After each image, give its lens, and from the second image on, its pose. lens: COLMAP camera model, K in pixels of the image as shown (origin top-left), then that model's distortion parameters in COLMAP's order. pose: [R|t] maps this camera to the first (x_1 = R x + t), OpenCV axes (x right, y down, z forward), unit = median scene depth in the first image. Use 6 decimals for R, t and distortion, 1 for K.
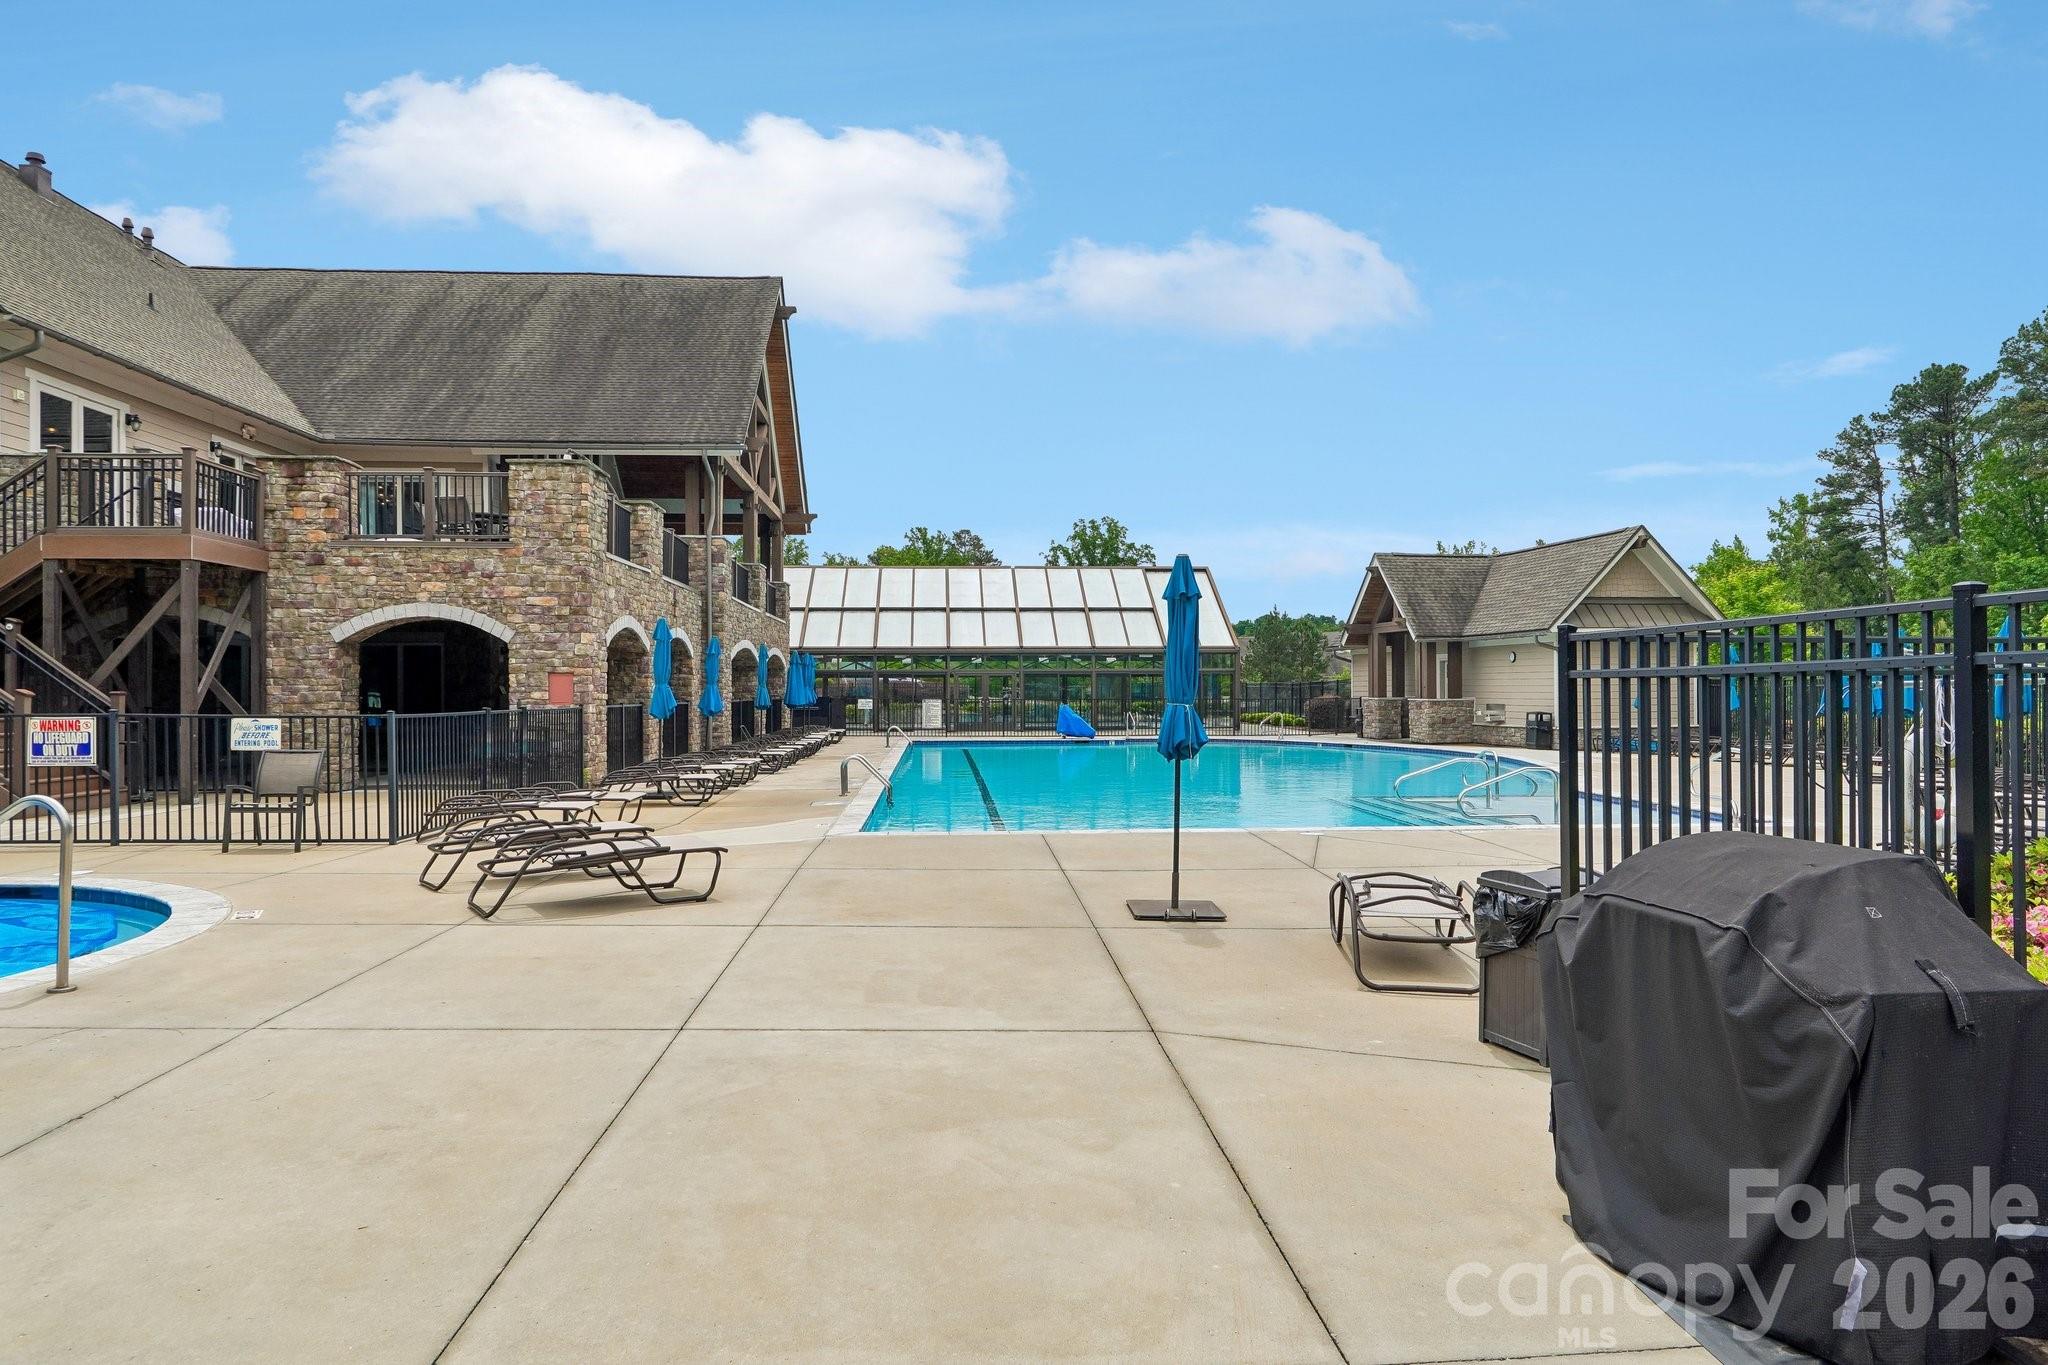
lens RADIAL K [[1360.4, 0, 1024.0], [0, 1360.4, 685.4], [0, 0, 1]] dist [0.003562, 0.000099]
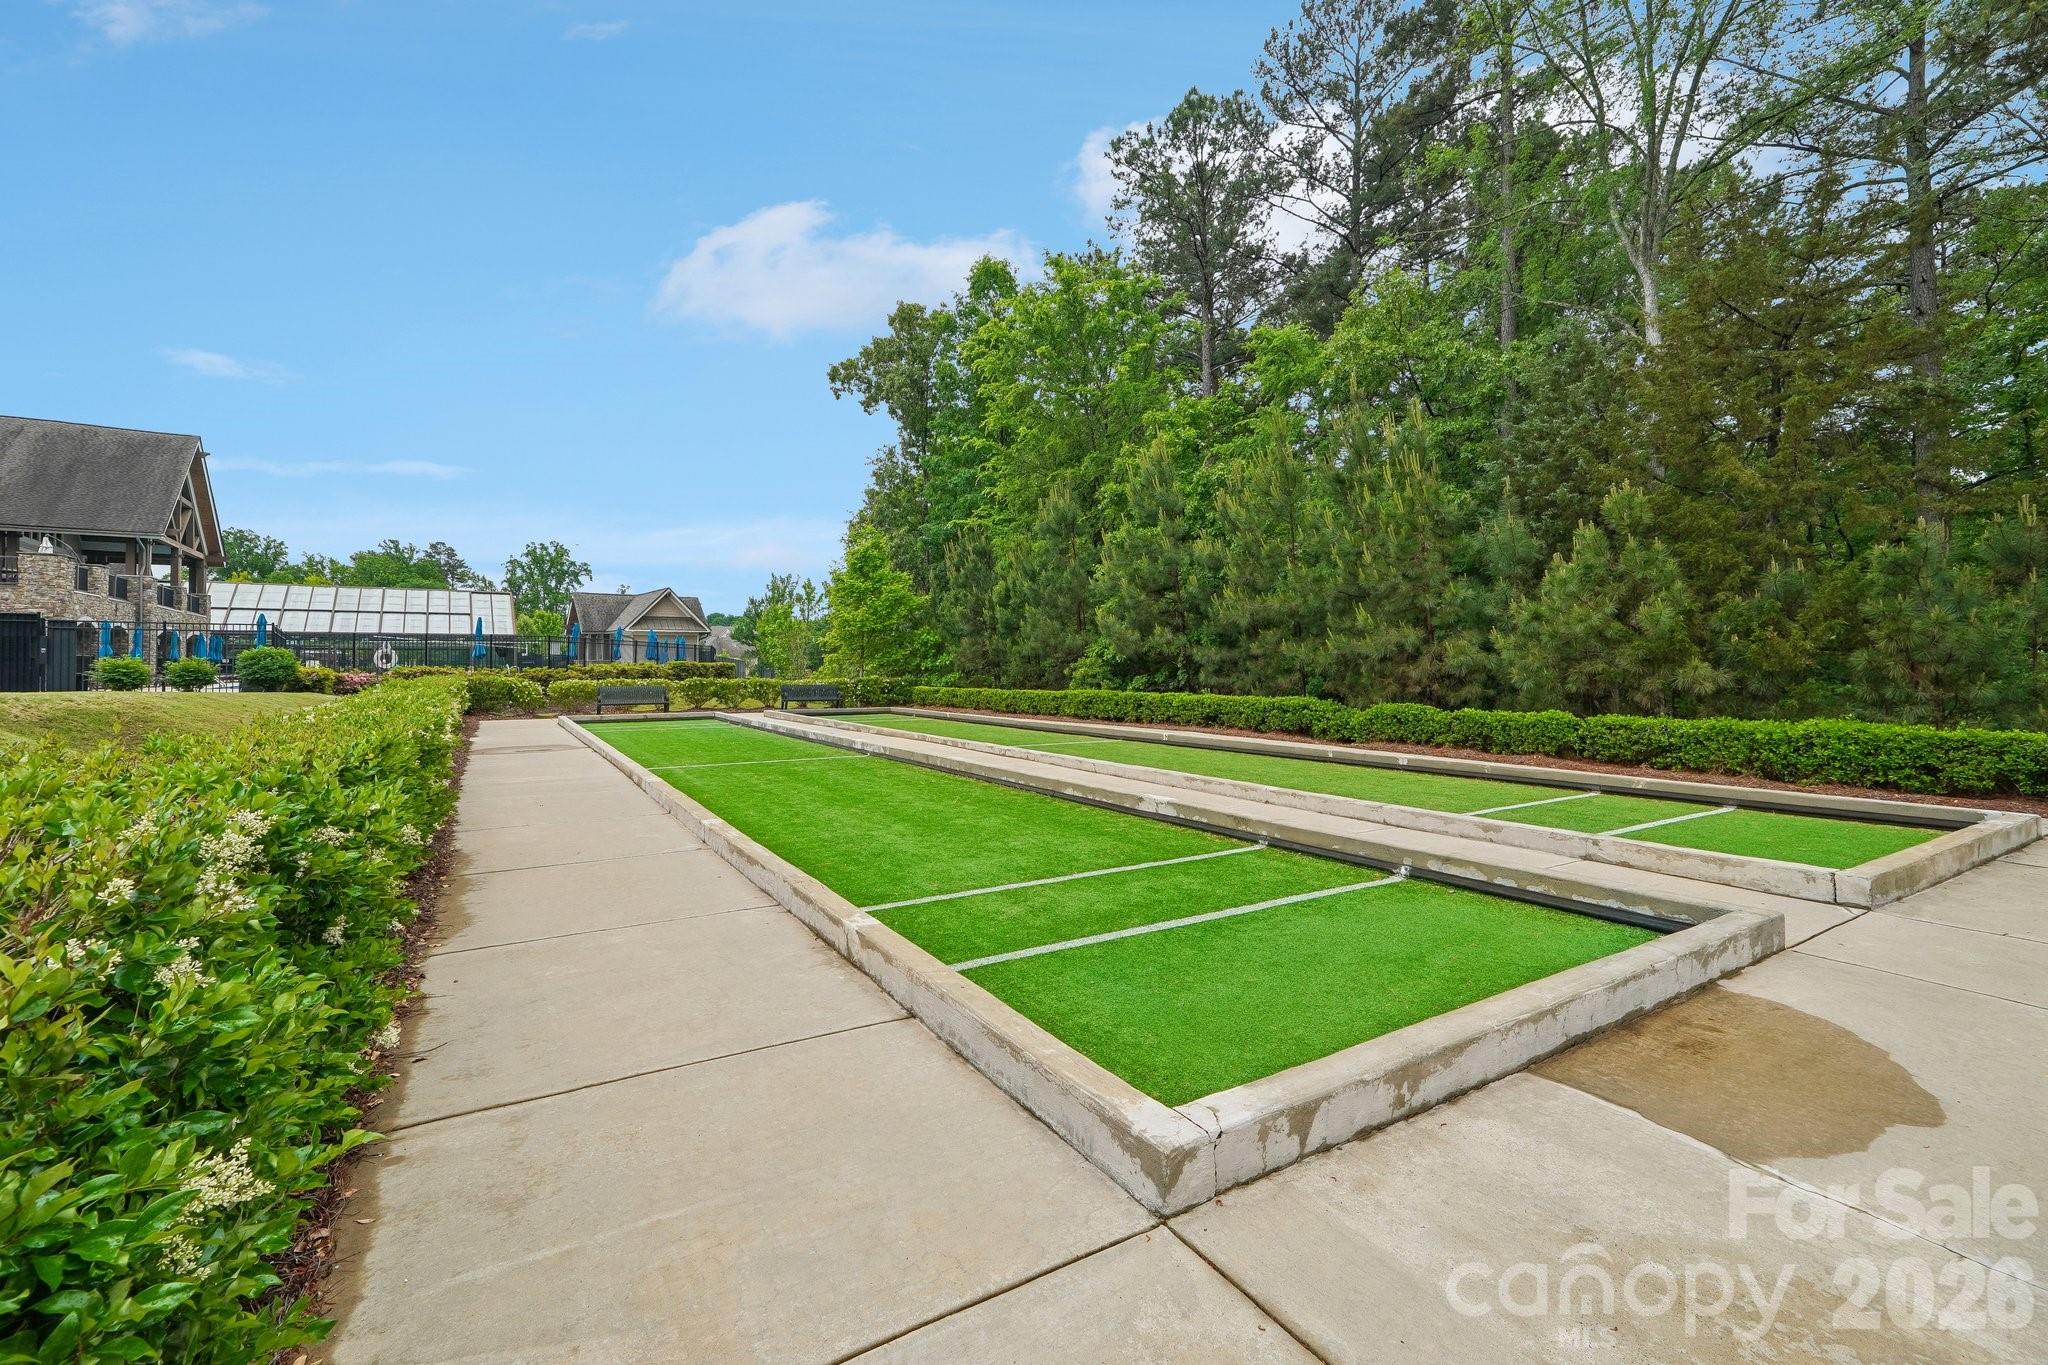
lens RADIAL K [[881.0, 0, 1029.0], [0, 881.0, 655.3], [0, 0, 1]] dist [-0.000775, 0.000195]
pose [[0.857271, 0.005487, 0.514837, 0.208254], [-0.002013, 0.999971, -0.007305, 0.015231], [-0.514862, 0.005226, 0.857257, -0.738641]]
